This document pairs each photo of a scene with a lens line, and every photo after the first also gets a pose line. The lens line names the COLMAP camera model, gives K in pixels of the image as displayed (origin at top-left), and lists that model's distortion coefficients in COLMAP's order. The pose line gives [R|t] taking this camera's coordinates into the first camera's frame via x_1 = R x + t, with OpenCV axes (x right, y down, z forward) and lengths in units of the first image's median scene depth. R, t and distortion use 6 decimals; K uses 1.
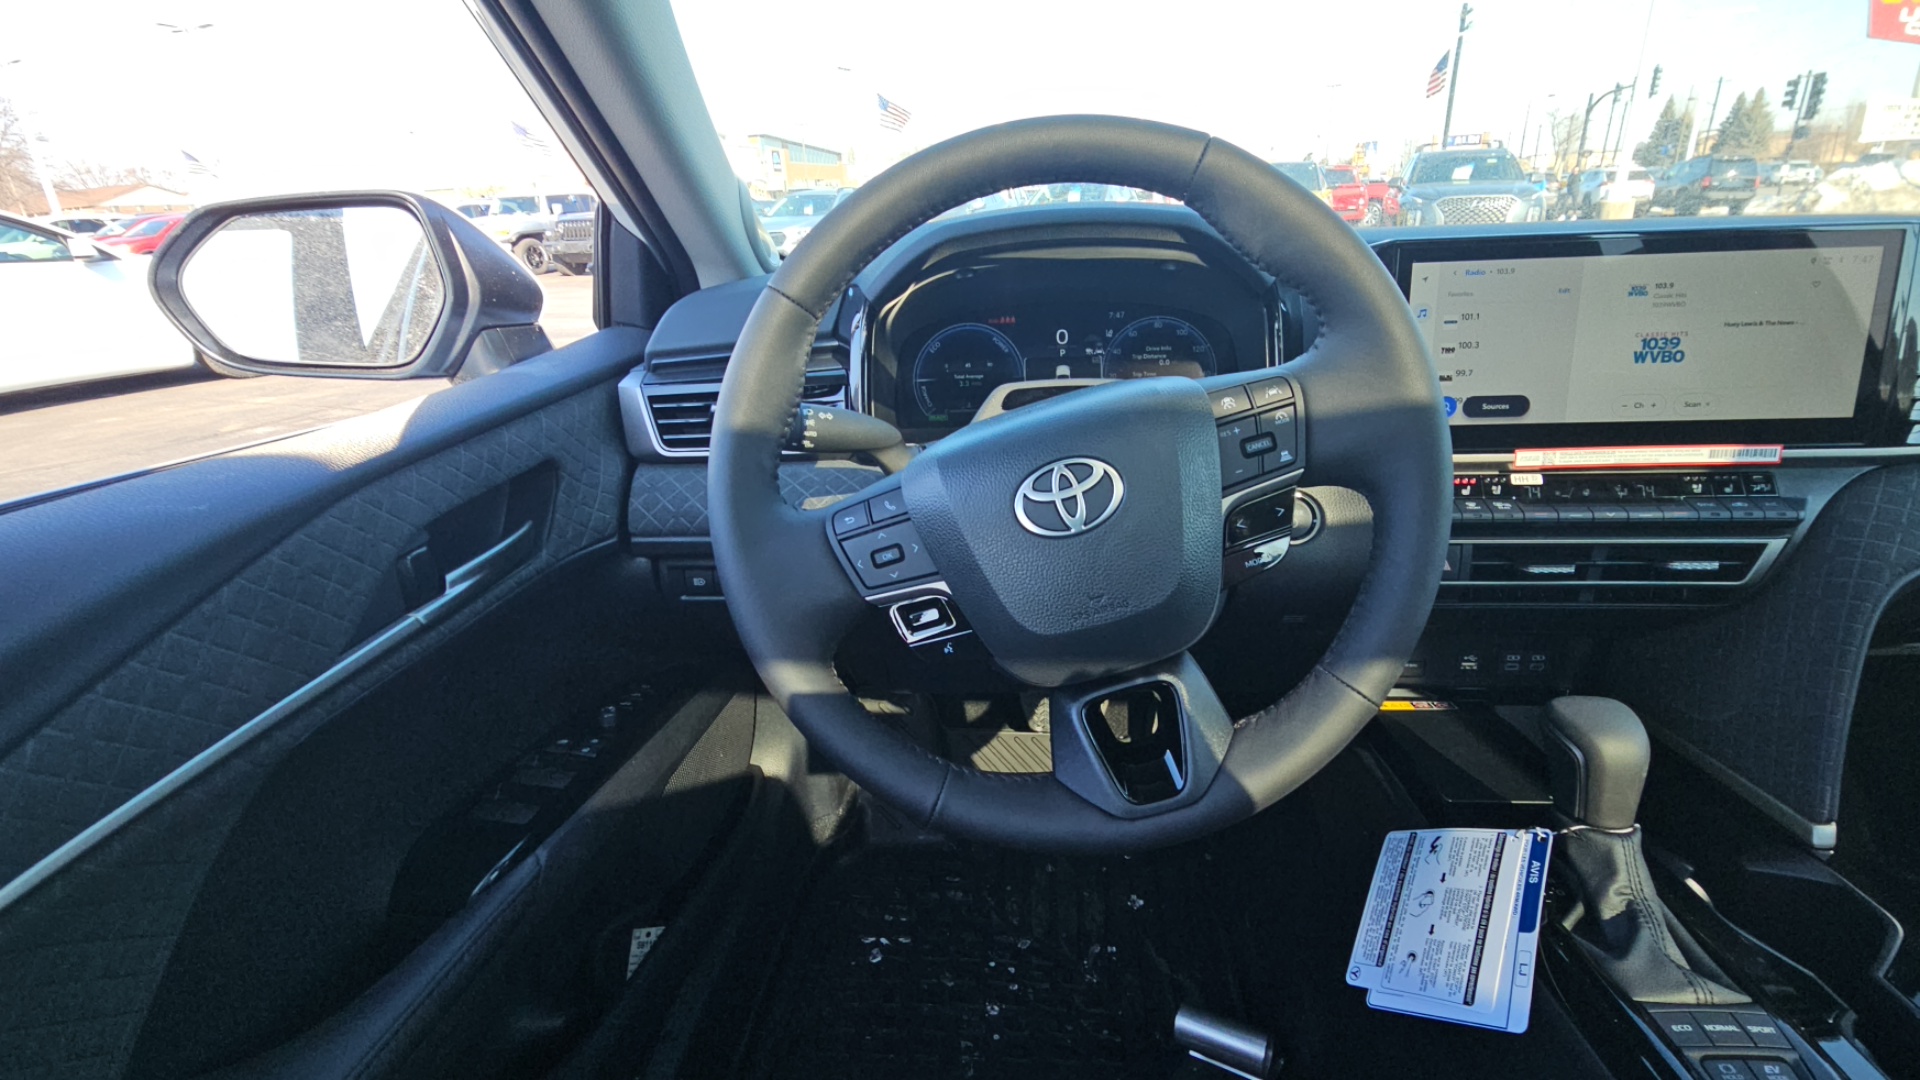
lens RADIAL K [[855.0, 0, 979.6], [0, 855.0, 544.0], [0, 0, 1]] dist [0.008237, -0.007273]
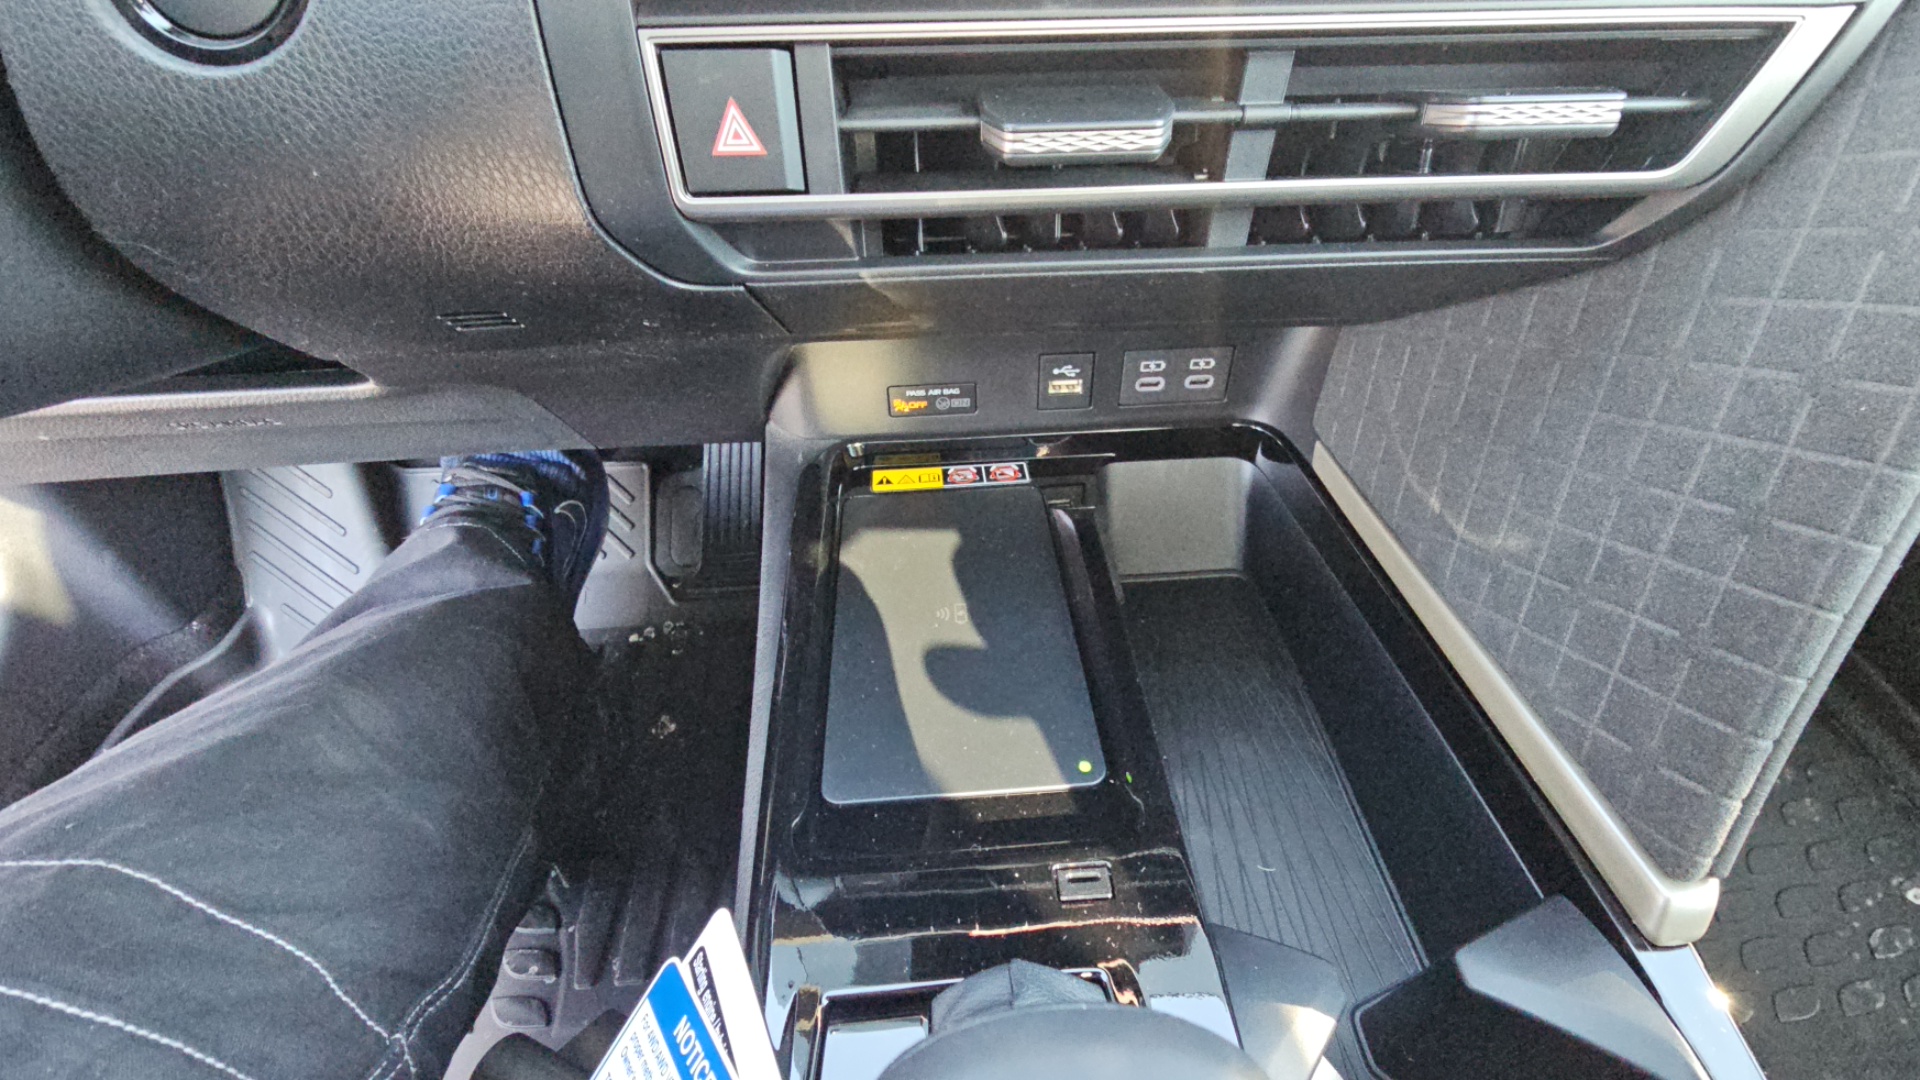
lens RADIAL K [[838.3, 0, 988.4], [0, 838.3, 530.6], [0, 0, 1]] dist [0.010527, -0.007832]
pose [[0.988297, -0.078528, 0.130779, 0.589491], [0.020317, 0.917442, 0.397351, 0.036567], [-0.151186, -0.390043, 0.908300, 0.701620]]
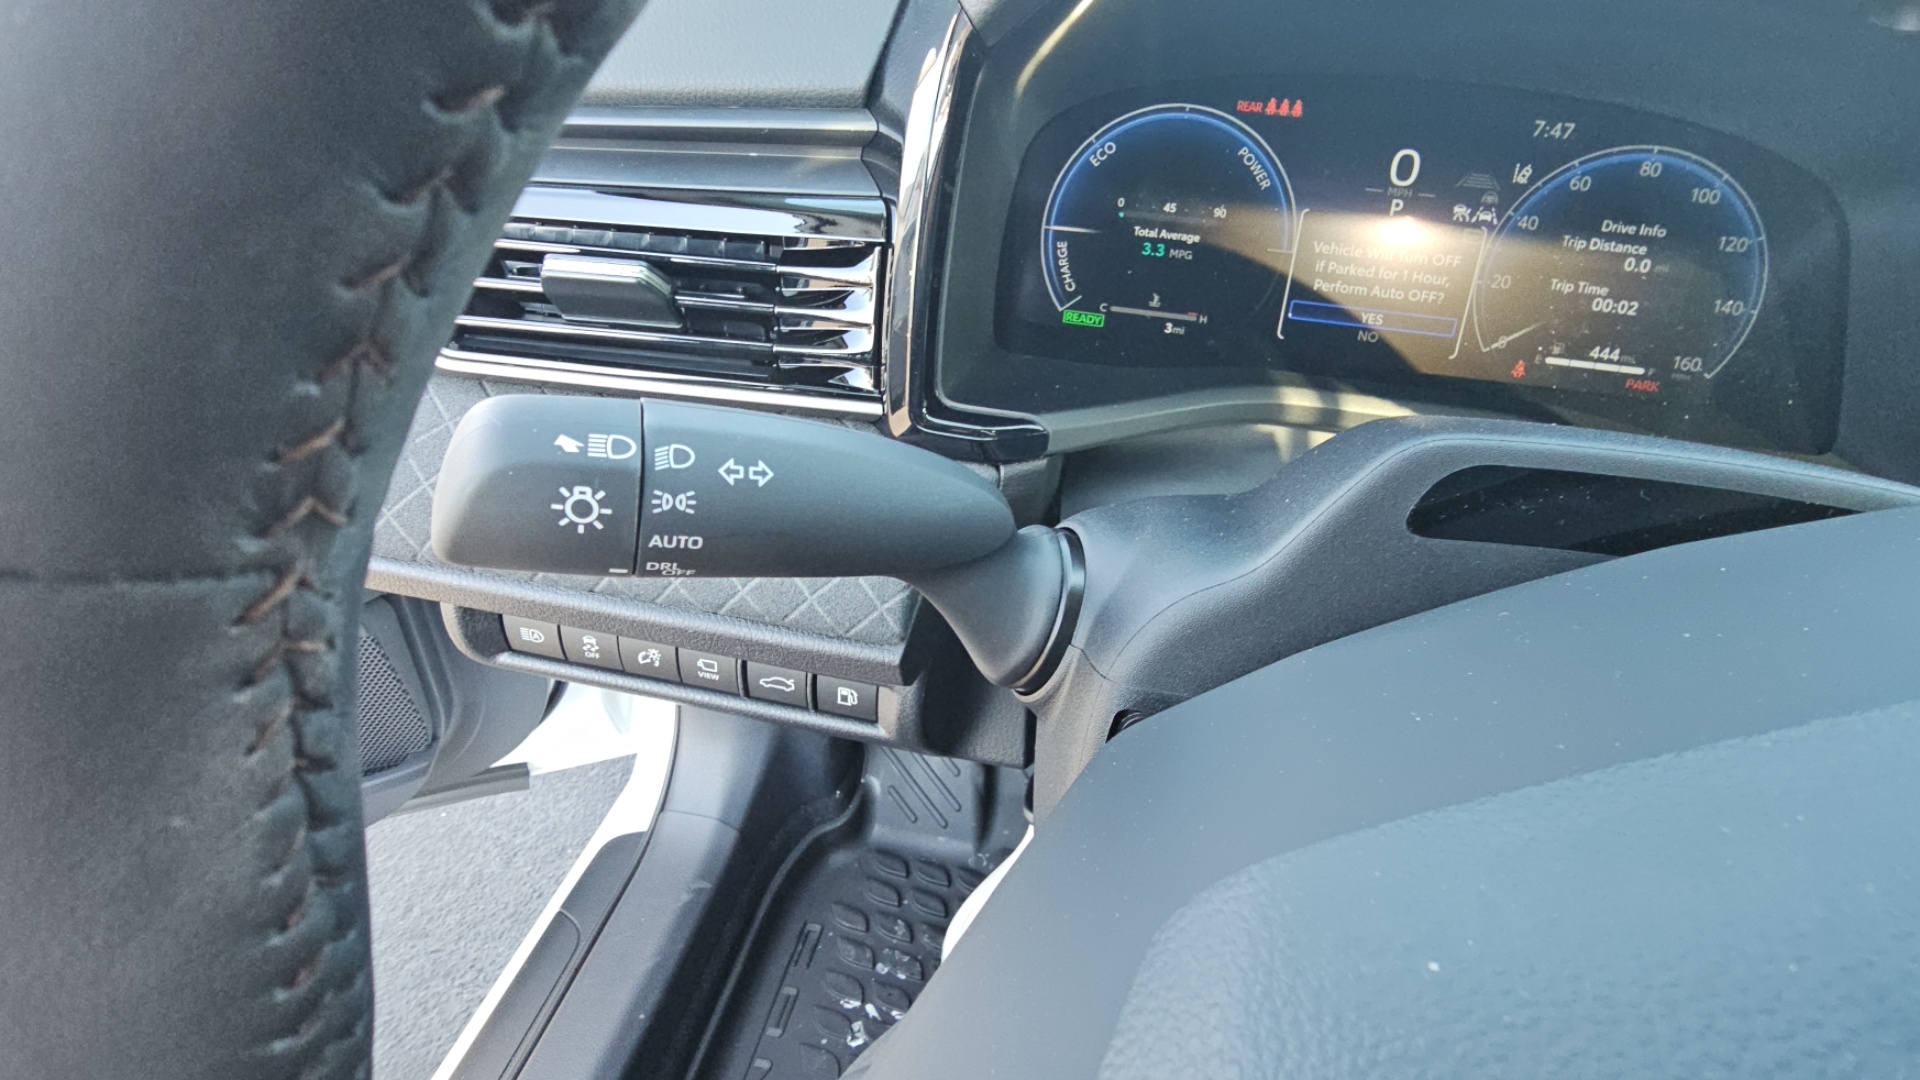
lens RADIAL K [[855.9, 0, 981.8], [0, 855.9, 545.4], [0, 0, 1]] dist [0.001236, -0.001162]
pose [[0.987790, 0.149978, -0.042150, -0.081207], [-0.133906, 0.955651, 0.262298, -0.181131], [0.079620, -0.253452, 0.964066, 0.650123]]
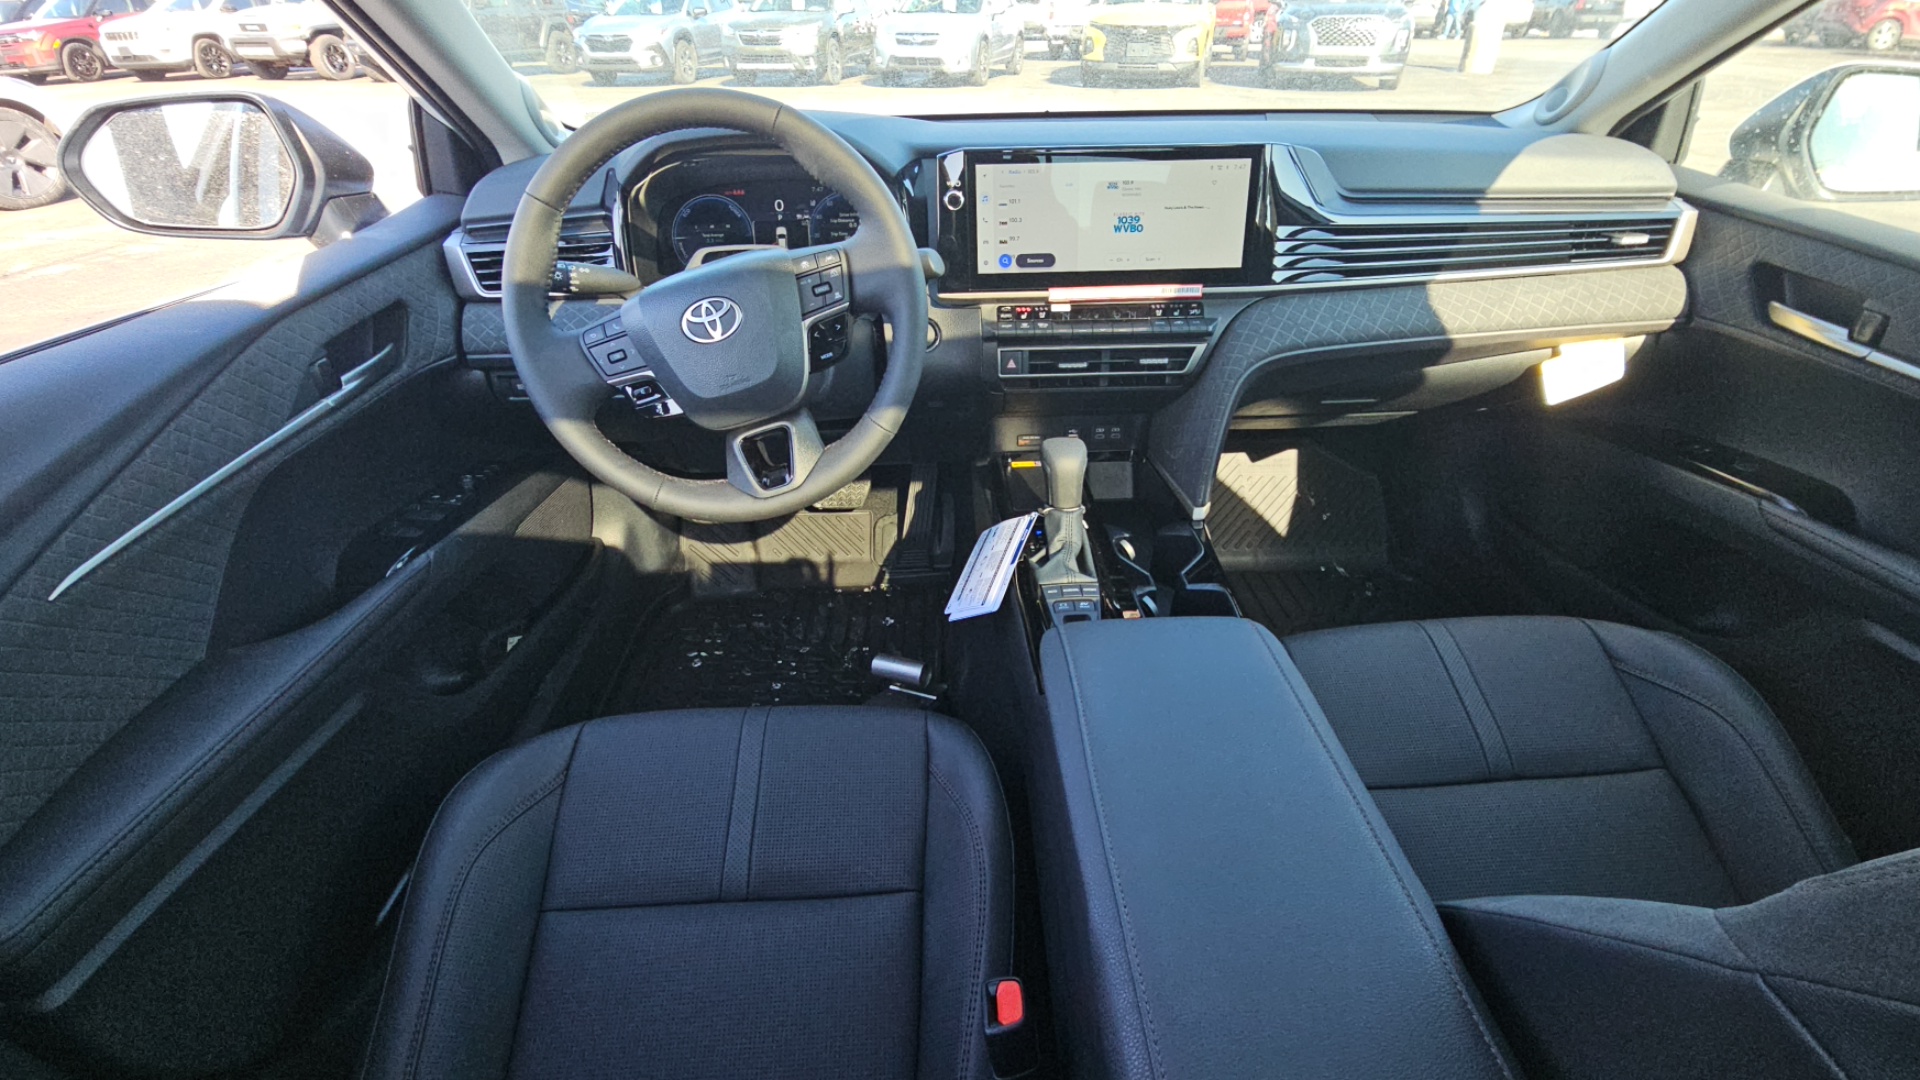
lens RADIAL K [[855.9, 0, 981.8], [0, 855.9, 545.4], [0, 0, 1]] dist [0.001236, -0.001162]
pose [[0.992319, -0.041979, 0.116362, 0.294686], [0.019541, 0.982043, 0.187641, 0.056799], [-0.122150, -0.183926, 0.975321, -0.618496]]
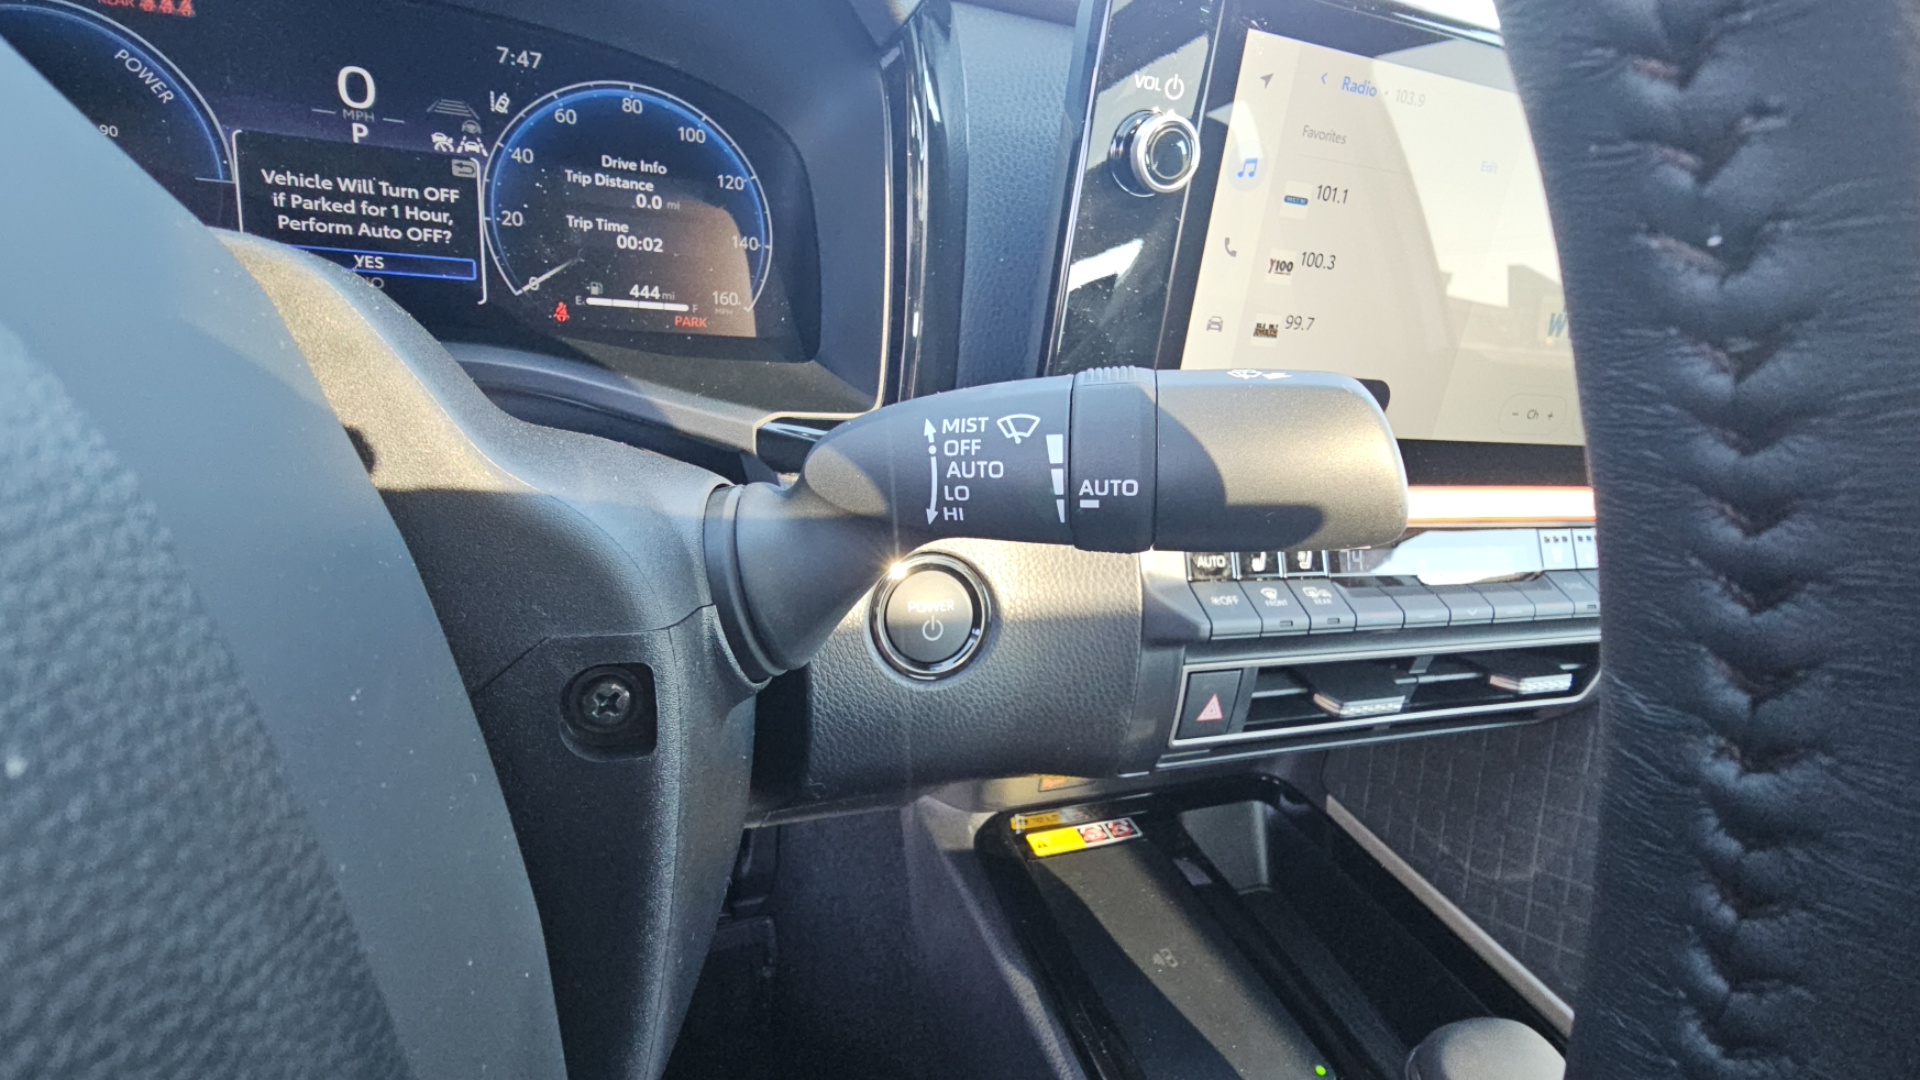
lens RADIAL K [[855.9, 0, 981.8], [0, 855.9, 545.4], [0, 0, 1]] dist [0.001236, -0.001162]
pose [[0.893028, -0.024817, 0.449317, 0.206536], [-0.044739, 0.988635, 0.143524, -0.138259], [-0.447772, -0.148273, 0.881768, 0.647497]]
